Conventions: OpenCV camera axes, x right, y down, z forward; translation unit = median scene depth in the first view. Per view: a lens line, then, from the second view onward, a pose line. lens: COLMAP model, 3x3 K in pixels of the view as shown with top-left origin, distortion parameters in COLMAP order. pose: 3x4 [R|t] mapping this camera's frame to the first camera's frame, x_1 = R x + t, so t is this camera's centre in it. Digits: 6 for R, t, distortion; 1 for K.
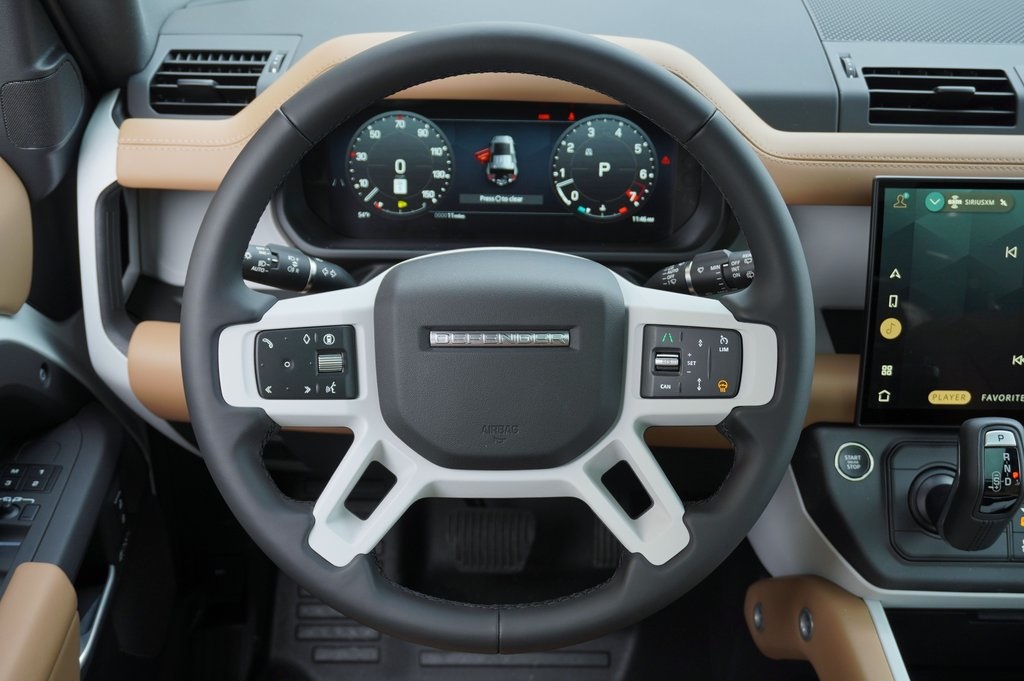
lens RADIAL K [[1158.6, 0, 515.0], [0, 1158.6, 356.5], [0, 0, 1]] dist [0.006521, 0.000000]
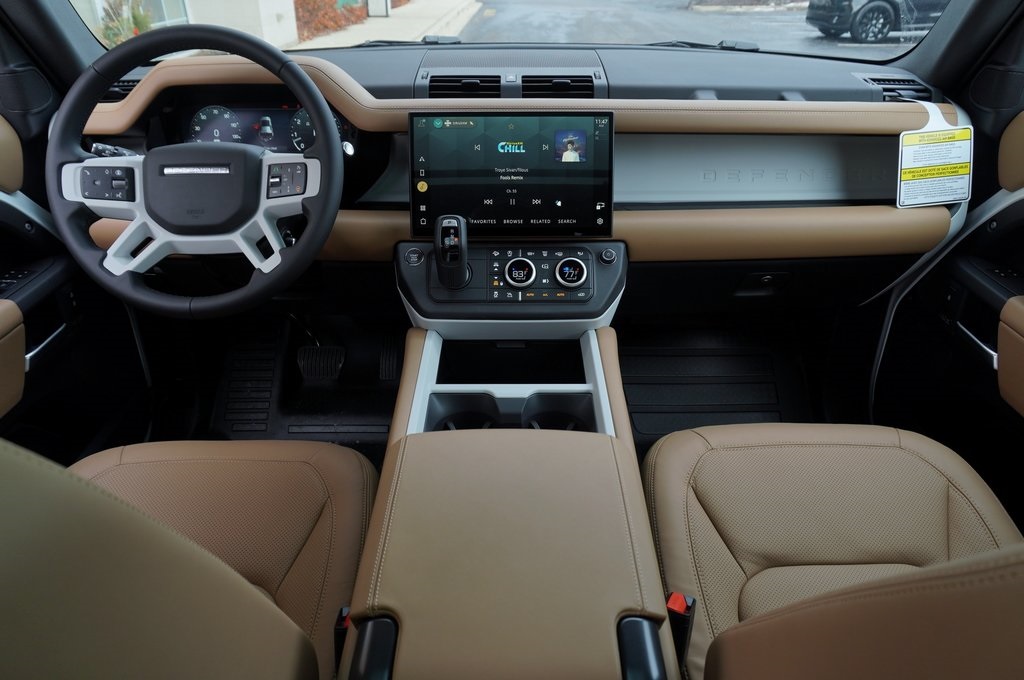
lens RADIAL K [[693.8, 0, 516.0], [0, 693.8, 346.9], [0, 0, 1]] dist [-0.043039, 0.036774]
pose [[0.999801, -0.013472, -0.014736, 0.506694], [0.012419, 0.997515, -0.069346, 0.347277], [0.015633, 0.069150, 0.997484, -0.198172]]
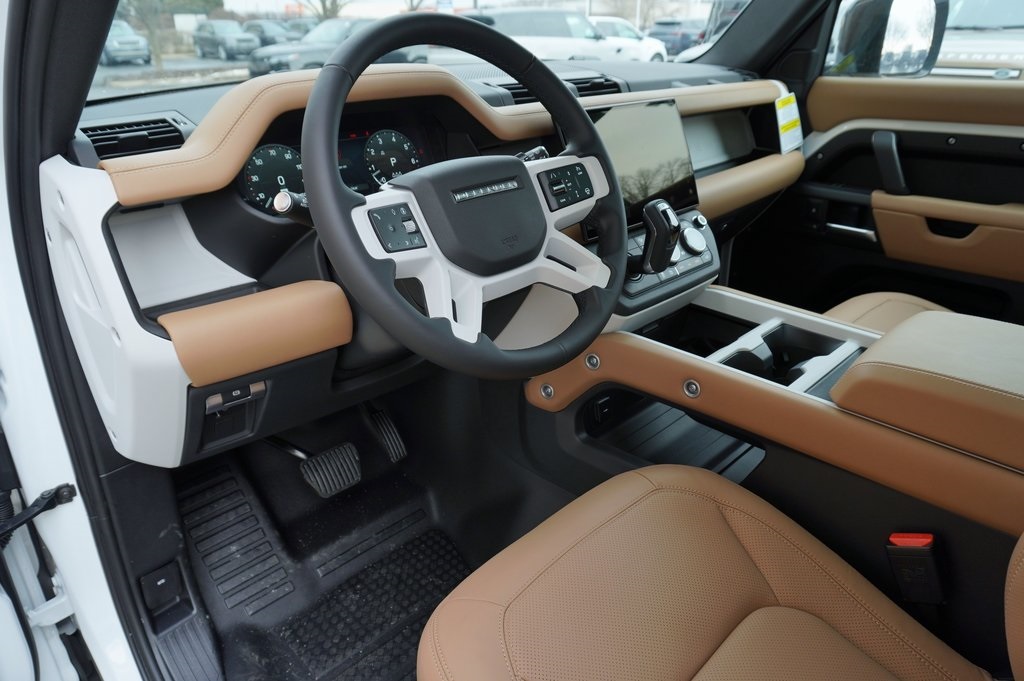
lens RADIAL K [[693.8, 0, 516.7], [0, 693.8, 348.7], [0, 0, 1]] dist [-0.043039, 0.036774]
pose [[0.710021, -0.319572, 0.627491, -0.584606], [0.409233, 0.912429, 0.001630, 0.178545], [-0.573061, 0.255632, 0.778622, 0.222610]]
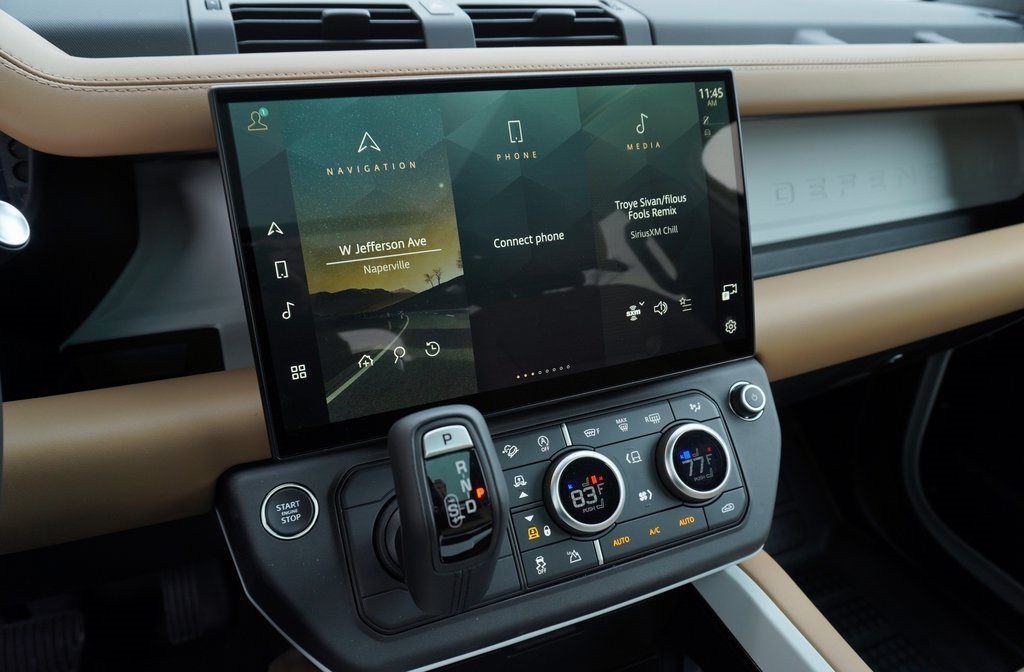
lens RADIAL K [[693.8, 0, 511.0], [0, 693.8, 337.4], [0, 0, 1]] dist [-0.043039, 0.036774]
pose [[0.927041, -0.177405, 0.330336, 0.310272], [0.207136, 0.976663, -0.056788, 0.041720], [-0.312553, 0.121070, 0.942153, 0.583377]]
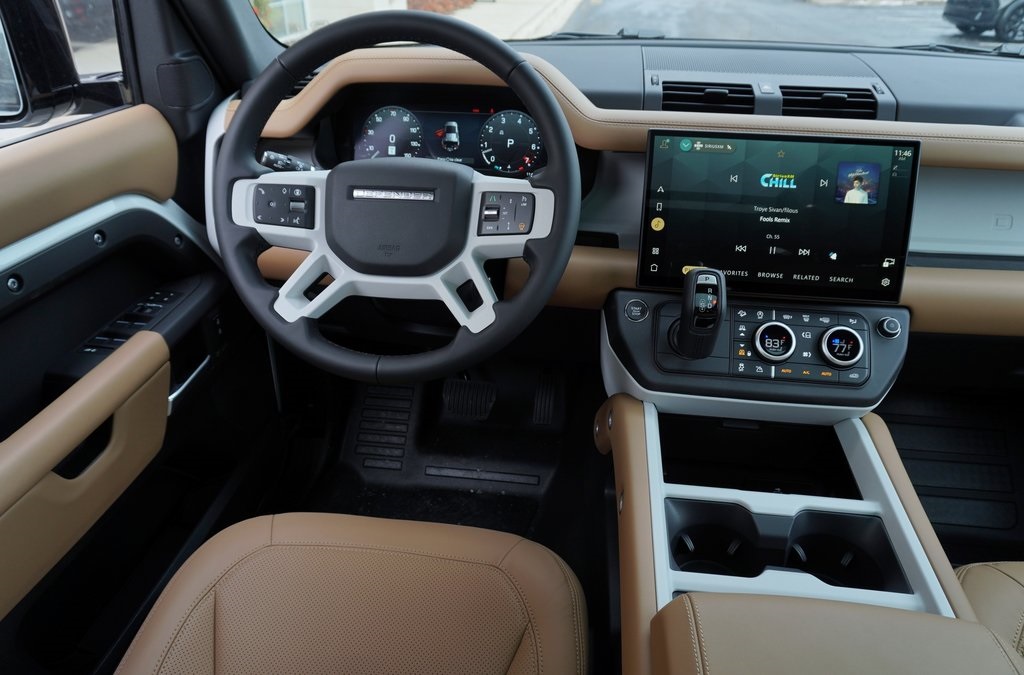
lens RADIAL K [[693.8, 0, 512.8], [0, 693.8, 343.1], [0, 0, 1]] dist [-0.043039, 0.036774]
pose [[0.990688, 0.060217, -0.122113, 0.253272], [-0.067437, 0.996158, -0.055878, 0.209558], [0.118279, 0.063593, 0.990942, 0.032639]]
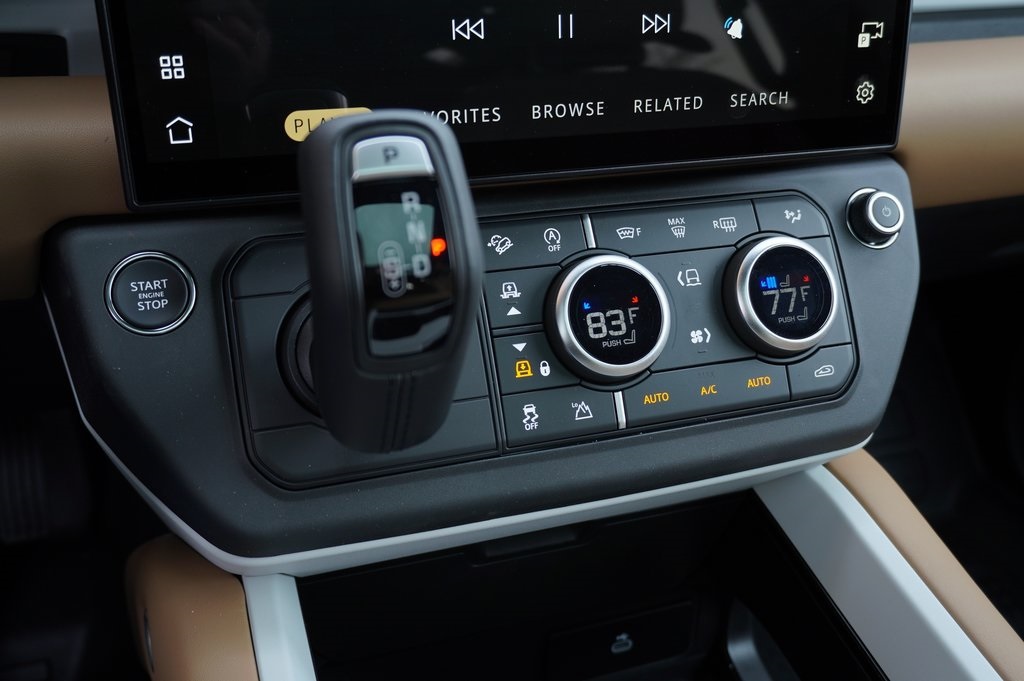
lens RADIAL K [[998.2, 0, 515.8], [0, 998.2, 349.7], [0, 0, 1]] dist [-0.007368, 0.000000]
pose [[0.945244, -0.137920, 0.295790, 0.322146], [0.120539, 0.989772, 0.076304, 0.104272], [-0.303289, -0.036472, 0.952200, 0.614534]]
